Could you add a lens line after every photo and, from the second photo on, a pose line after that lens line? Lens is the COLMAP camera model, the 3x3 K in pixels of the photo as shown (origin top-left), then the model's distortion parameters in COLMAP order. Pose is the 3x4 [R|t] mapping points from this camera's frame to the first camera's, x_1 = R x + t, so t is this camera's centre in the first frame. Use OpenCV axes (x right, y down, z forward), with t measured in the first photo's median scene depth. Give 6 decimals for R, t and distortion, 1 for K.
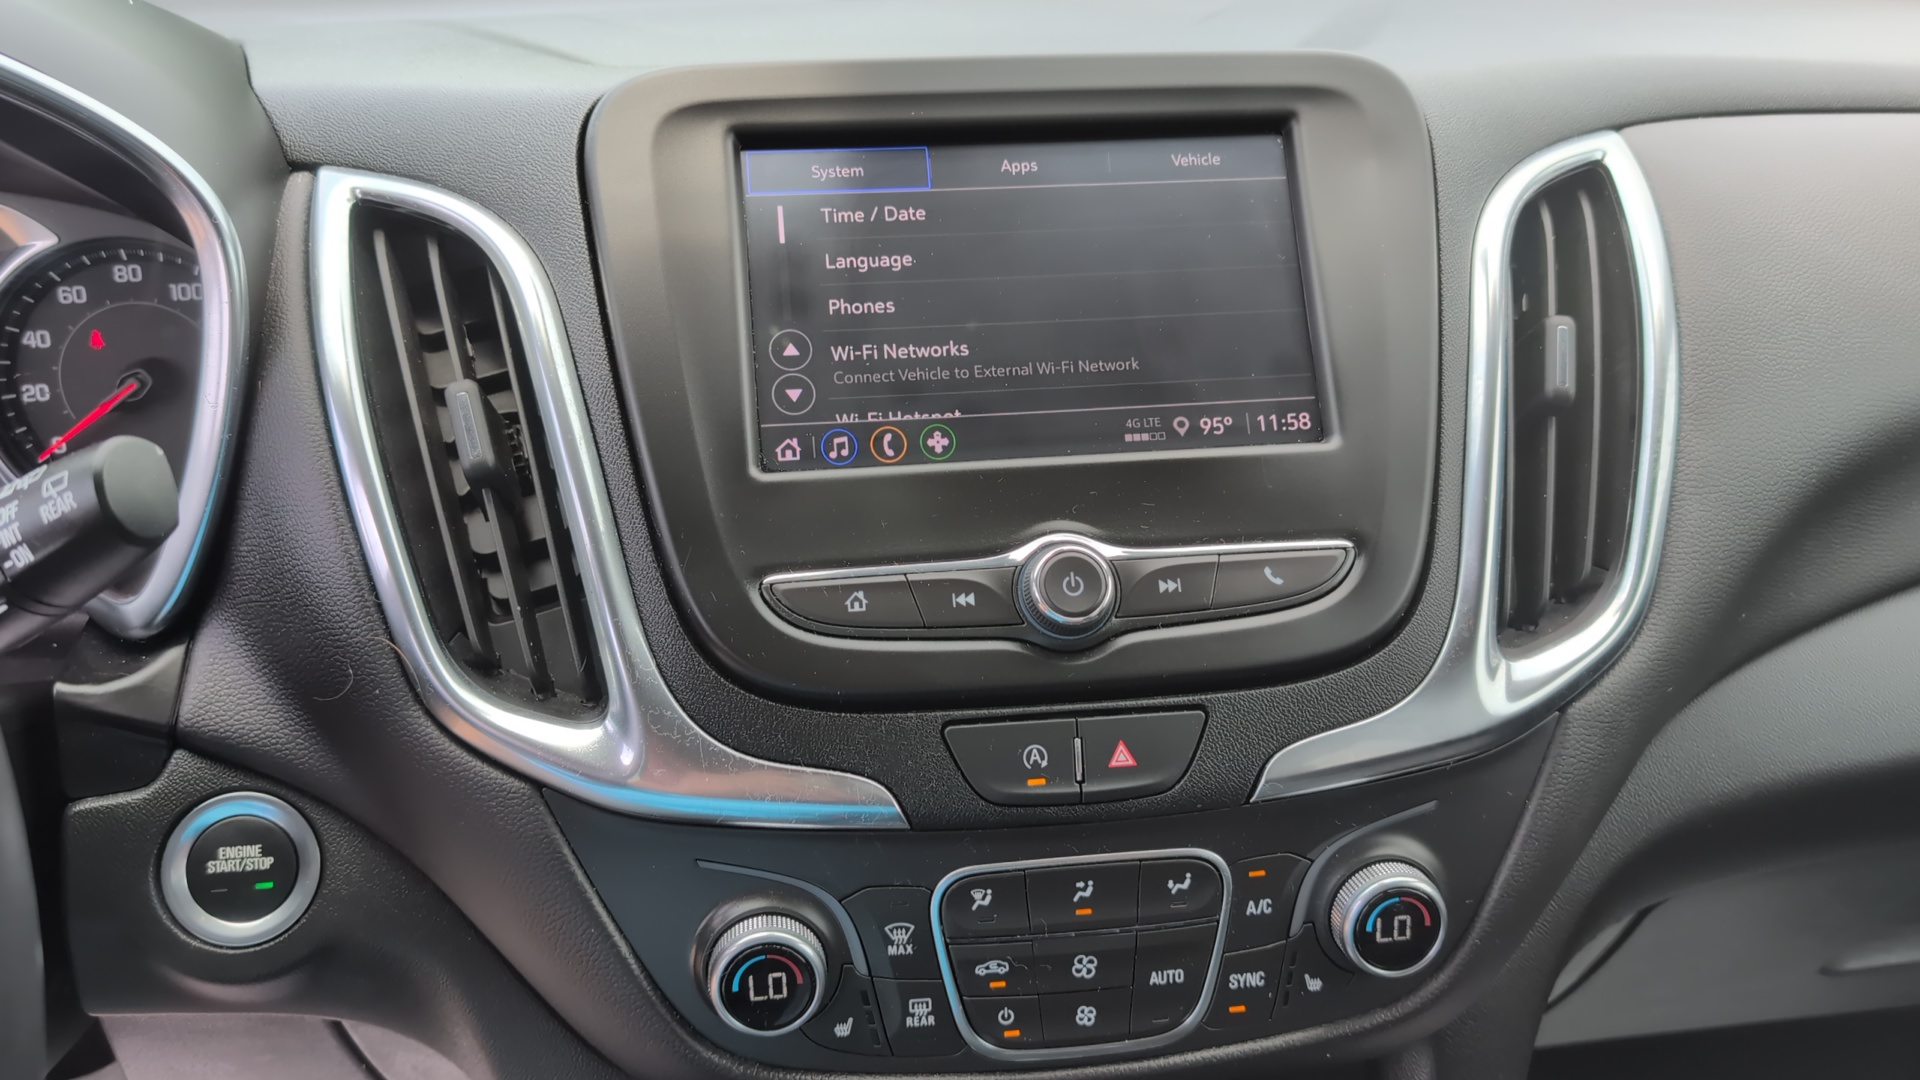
lens RADIAL K [[1598.2, 0, 960.0], [0, 1598.2, 540.0], [0, 0, 1]] dist [0.104923, -0.193761]
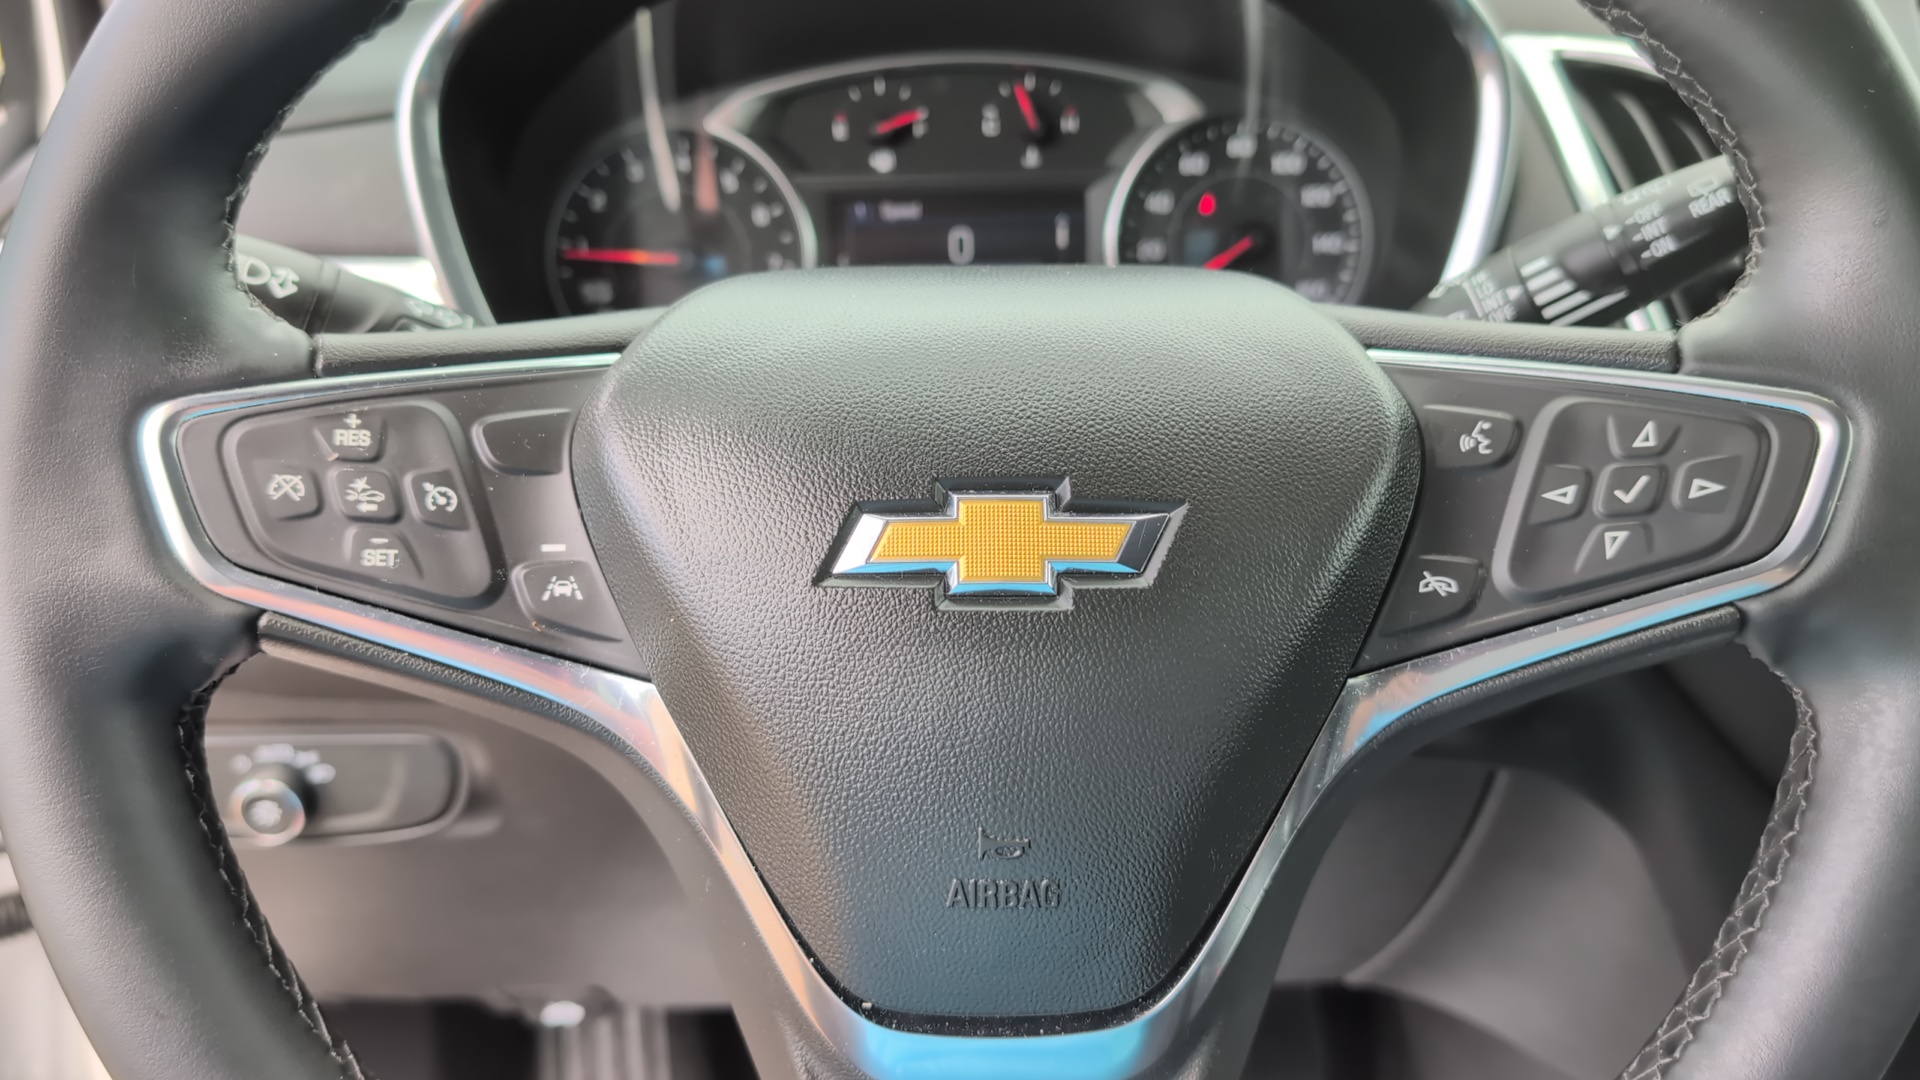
lens RADIAL K [[1673.0, 0, 960.0], [0, 1673.0, 540.0], [0, 0, 1]] dist [0.112769, -0.219704]
pose [[0.994430, 0.021073, -0.103272, -0.582139], [-0.027765, 0.997576, -0.063799, 0.197902], [0.101677, 0.066311, 0.992605, -0.194187]]
